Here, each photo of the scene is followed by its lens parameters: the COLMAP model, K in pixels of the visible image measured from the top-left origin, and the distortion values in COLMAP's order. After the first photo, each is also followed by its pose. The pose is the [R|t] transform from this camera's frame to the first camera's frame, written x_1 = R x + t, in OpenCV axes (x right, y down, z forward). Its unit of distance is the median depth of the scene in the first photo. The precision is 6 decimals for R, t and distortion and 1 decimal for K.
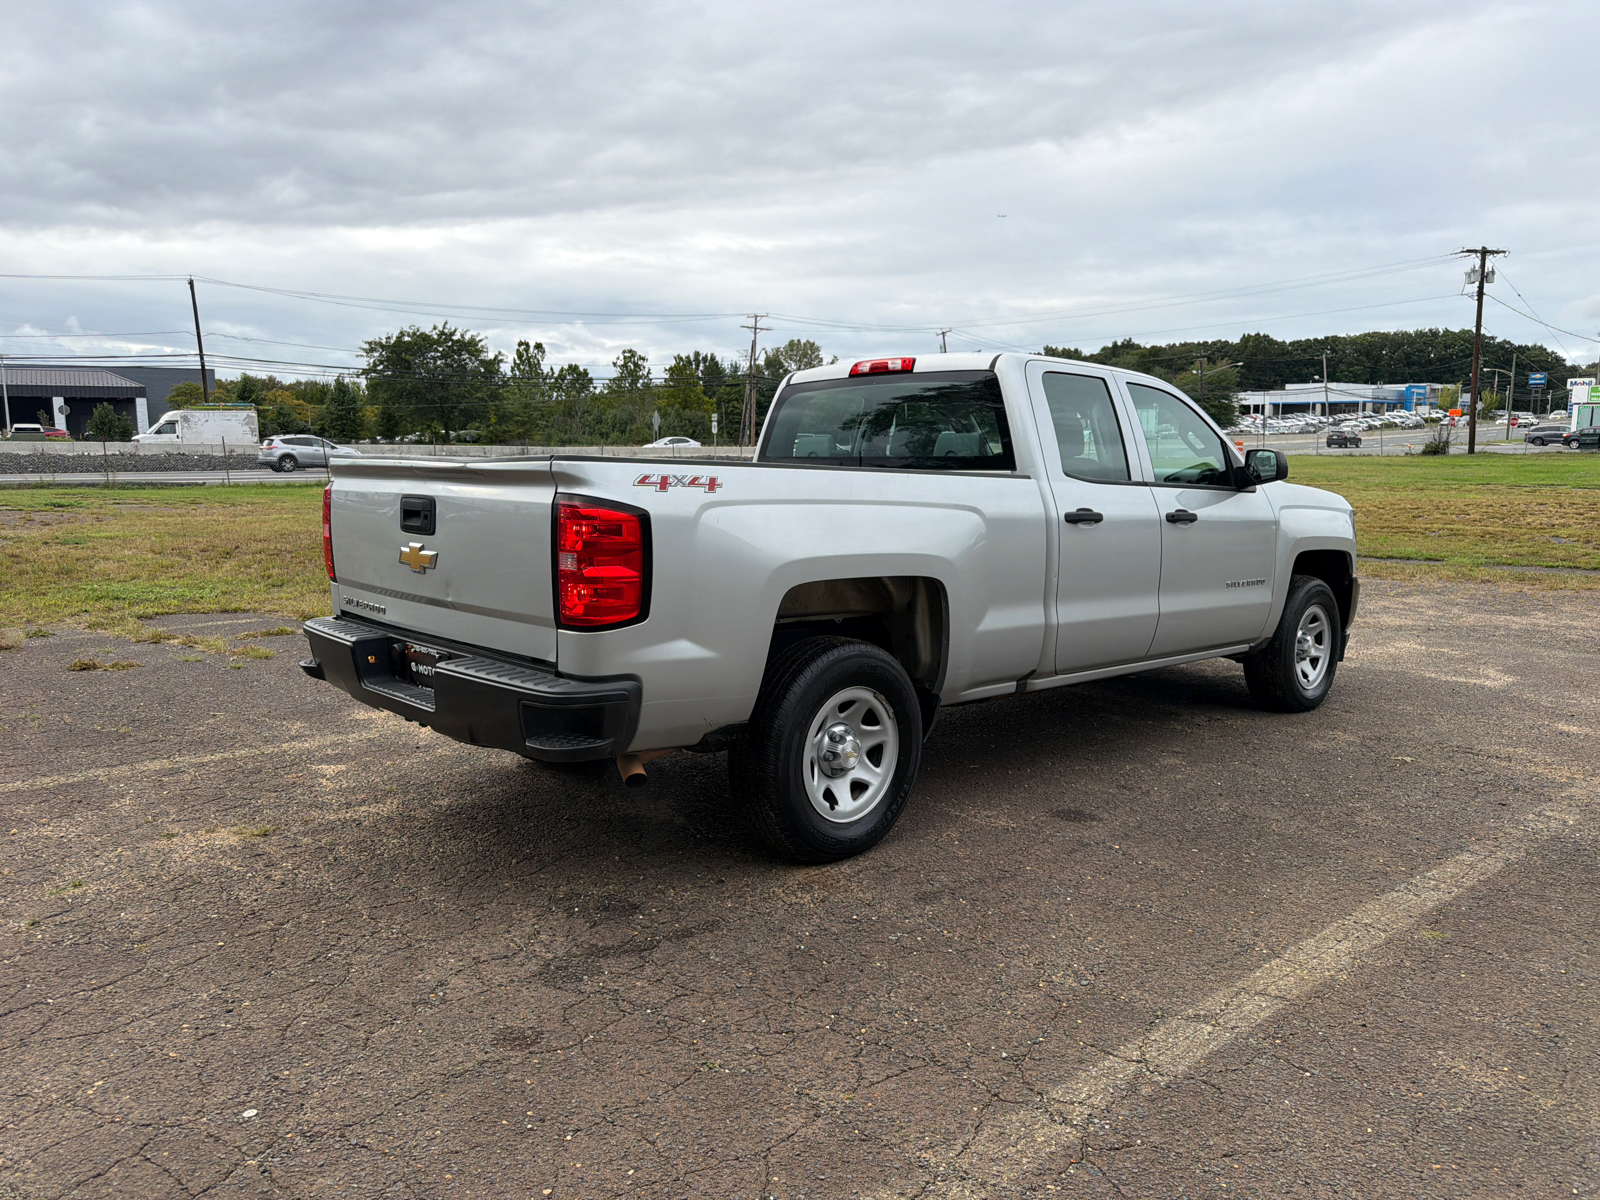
lens RADIAL K [[1128.4, 0, 796.2], [0, 1128.4, 600.7], [0, 0, 1]] dist [0.048563, -0.058545]
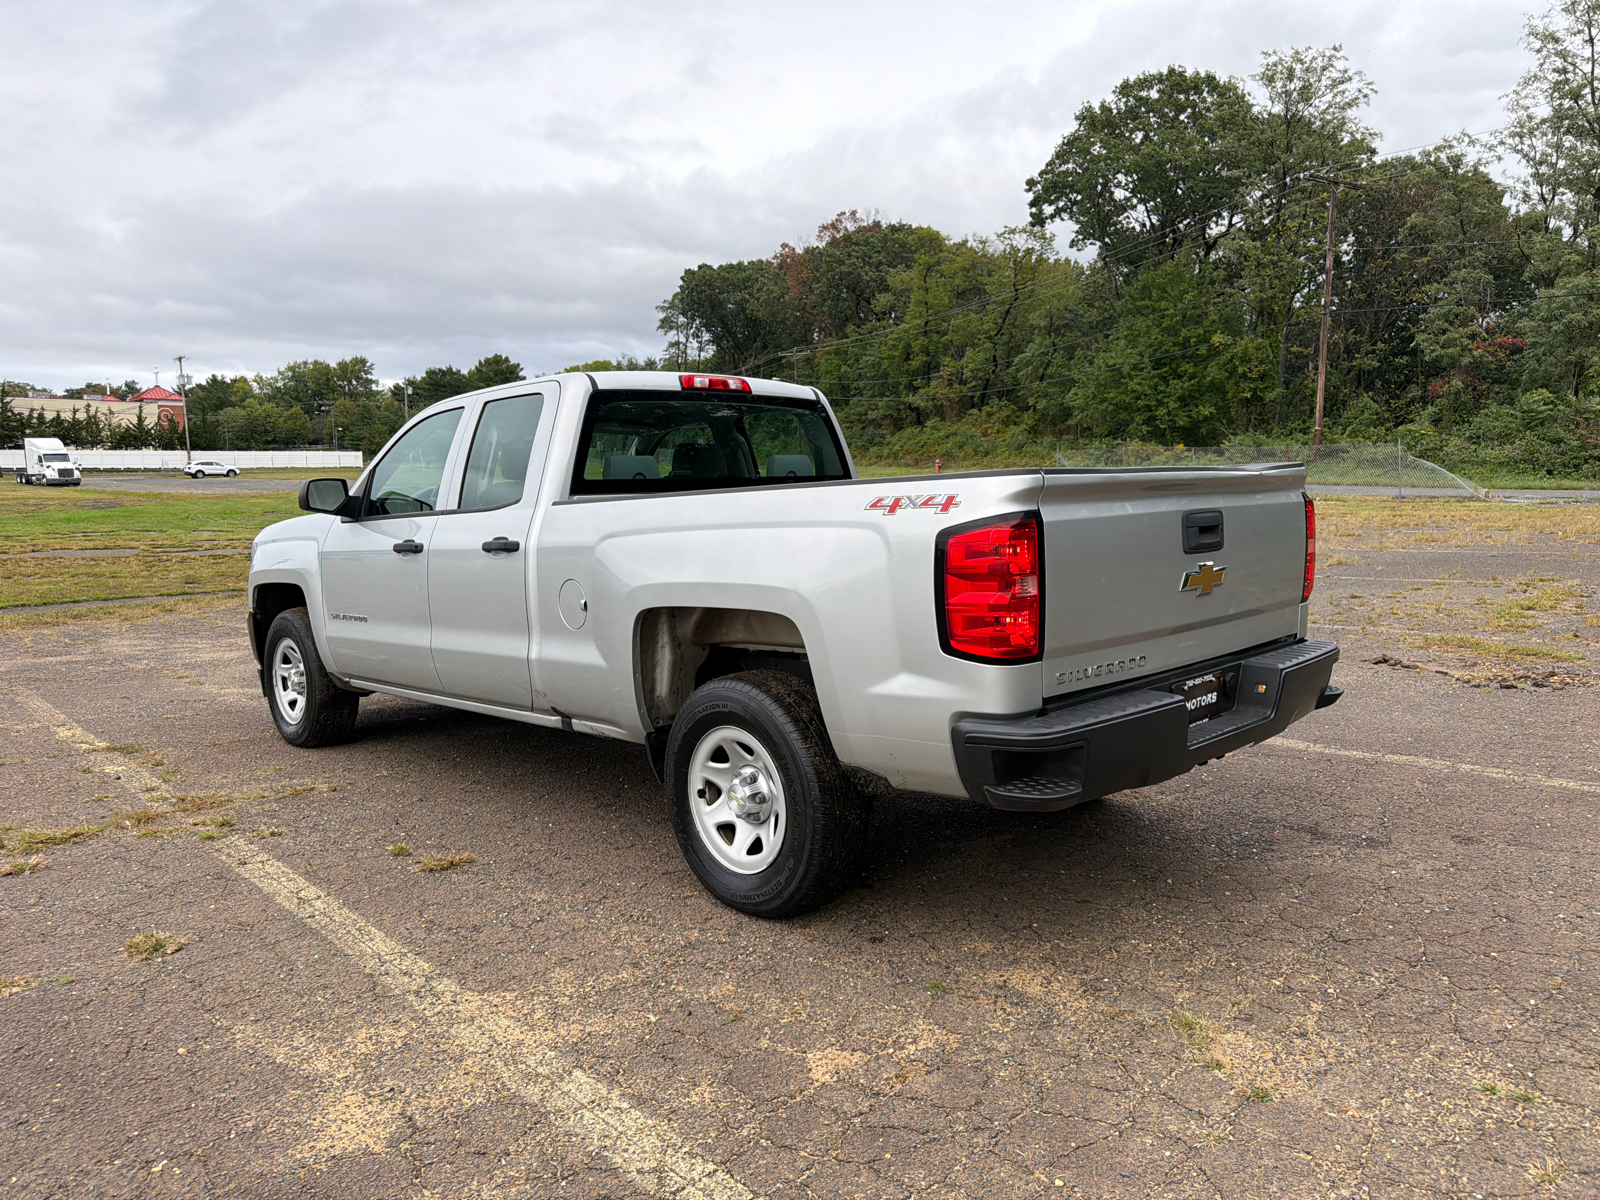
lens RADIAL K [[1128.4, 0, 797.3], [0, 1128.4, 603.8], [0, 0, 1]] dist [0.048563, -0.058545]
pose [[-0.025799, -0.110023, 0.993594, -0.050738], [0.146271, 0.982812, 0.112627, -0.006954], [-0.988908, 0.148240, -0.009262, 0.055048]]
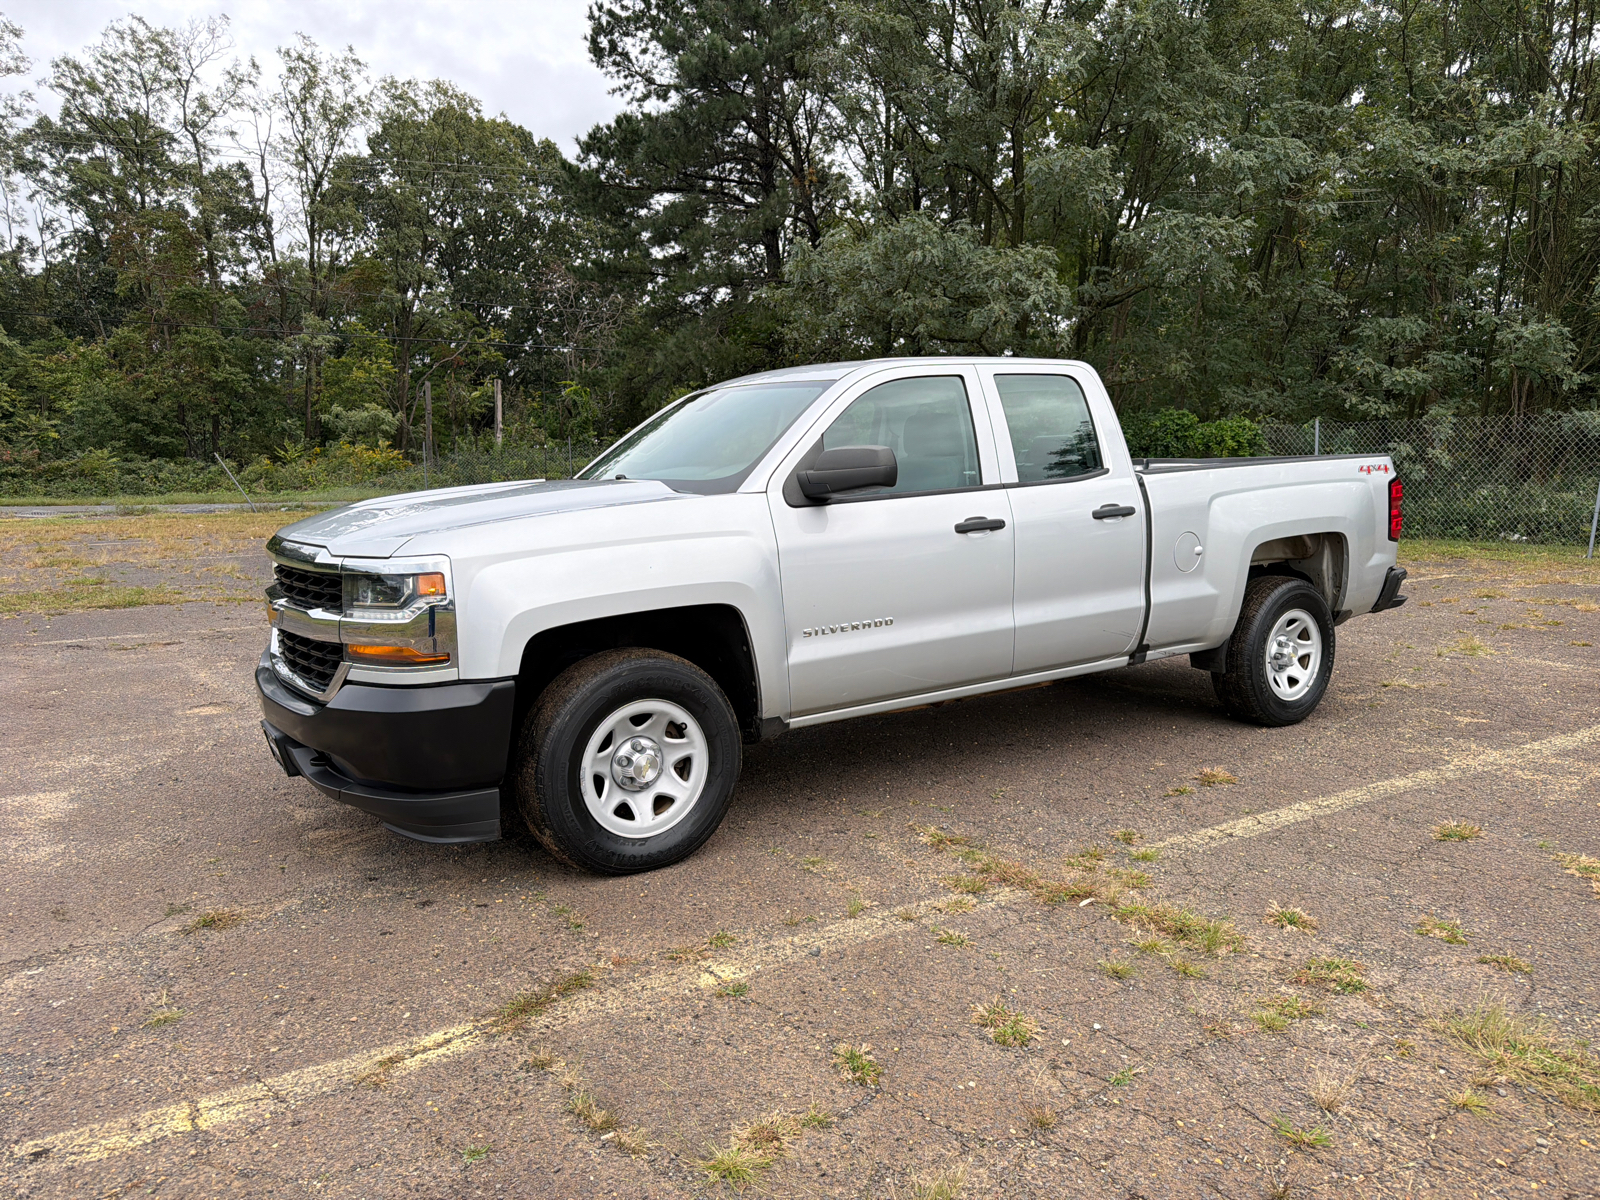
lens RADIAL K [[1128.4, 0, 787.3], [0, 1128.4, 610.3], [0, 0, 1]] dist [0.048563, -0.058545]
pose [[-0.984797, -0.014014, 0.173142, 0.004385], [0.028882, 0.969657, 0.242757, -0.014851], [-0.171291, 0.244067, -0.954511, 0.122702]]
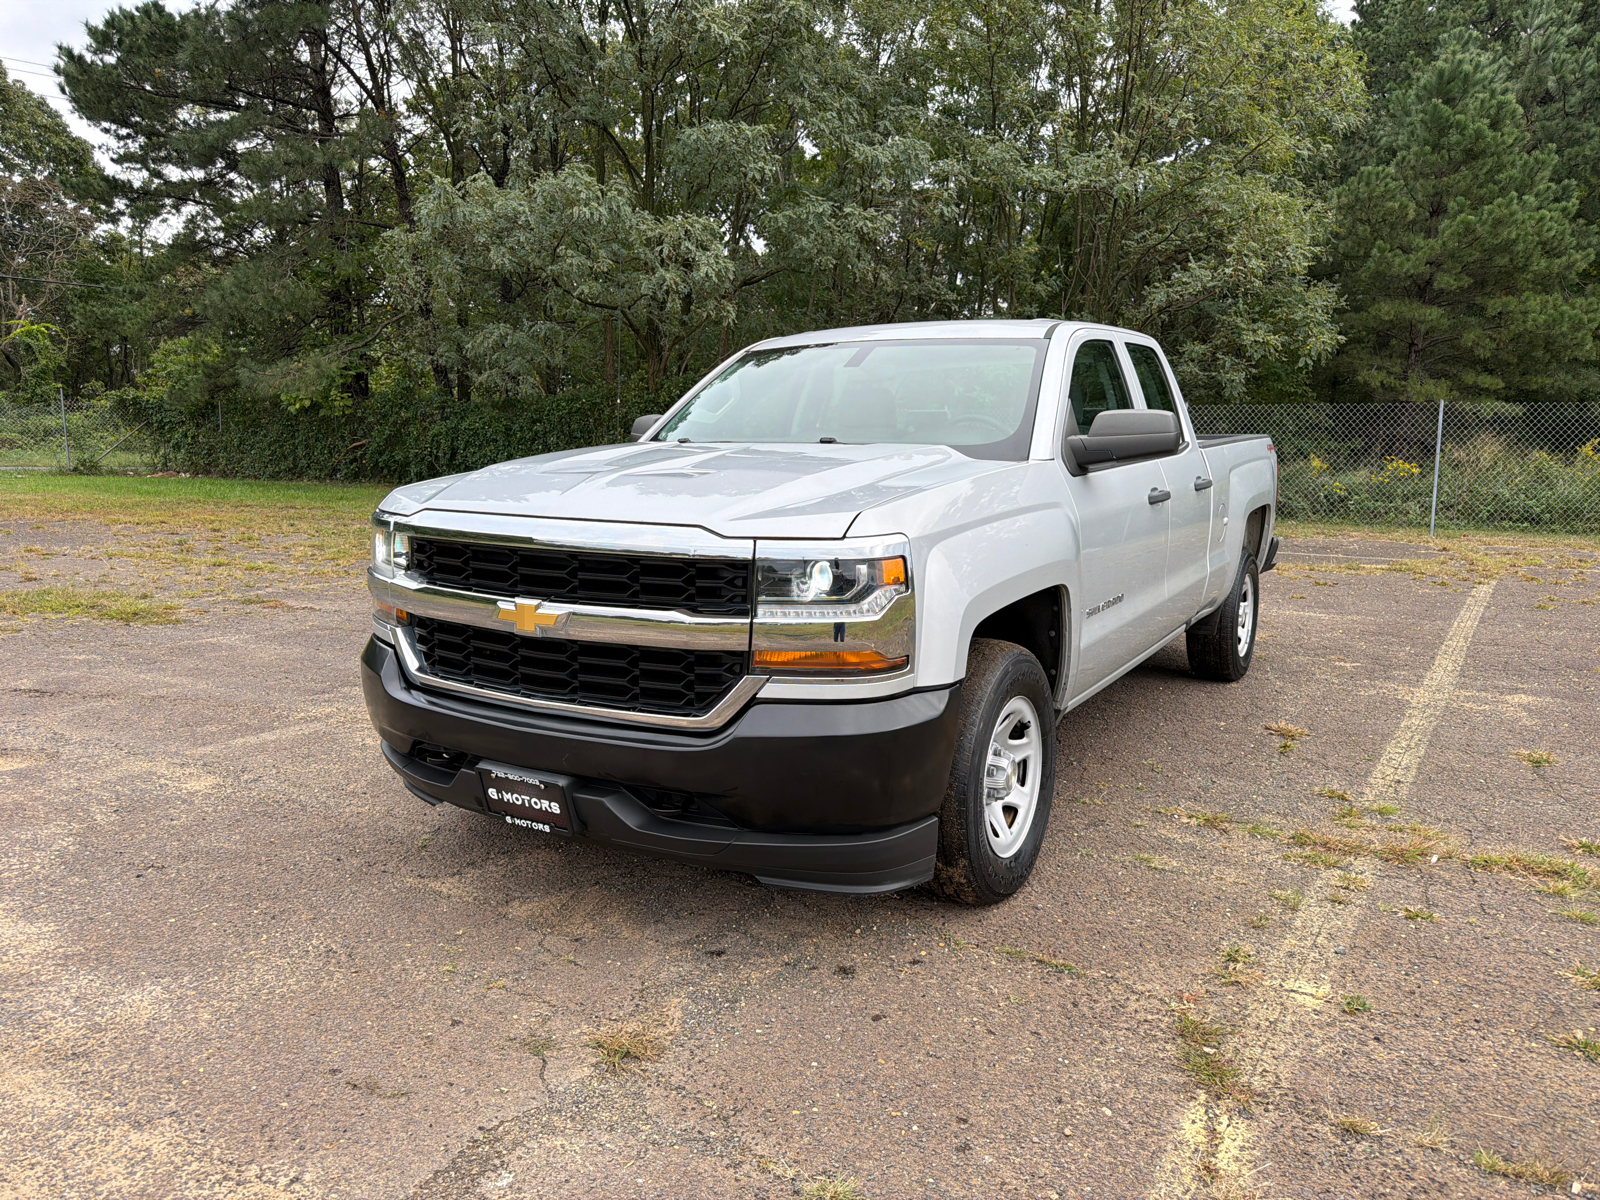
lens RADIAL K [[1128.4, 0, 797.9], [0, 1128.4, 609.2], [0, 0, 1]] dist [0.048563, -0.058545]
pose [[-0.963761, 0.024830, -0.265608, 0.032122], [-0.046822, 0.964457, 0.260057, -0.013574], [0.262625, 0.263069, -0.928344, 0.116005]]
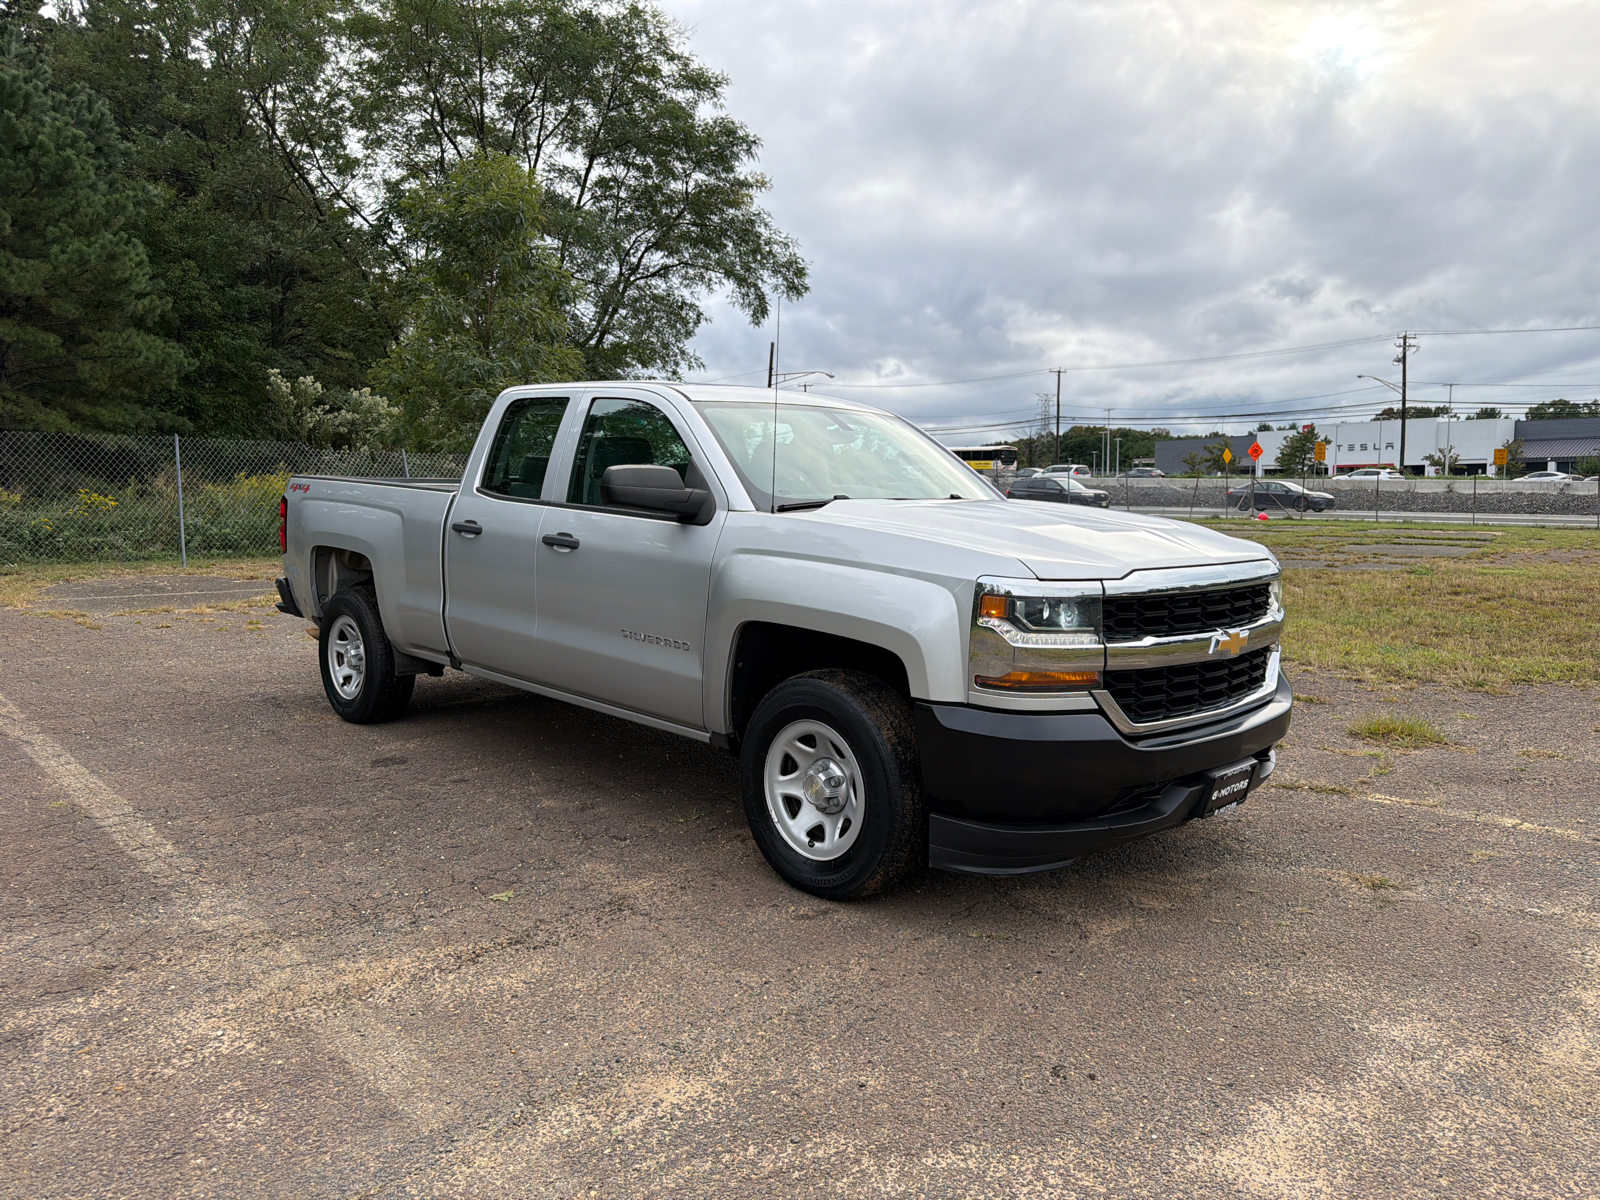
lens RADIAL K [[1128.4, 0, 795.1], [0, 1128.4, 625.3], [0, 0, 1]] dist [0.048563, -0.058545]
pose [[0.030565, 0.116195, -0.992756, 0.070050], [-0.135038, 0.984594, 0.111082, -0.007820], [0.990369, 0.130665, 0.045785, 0.067932]]
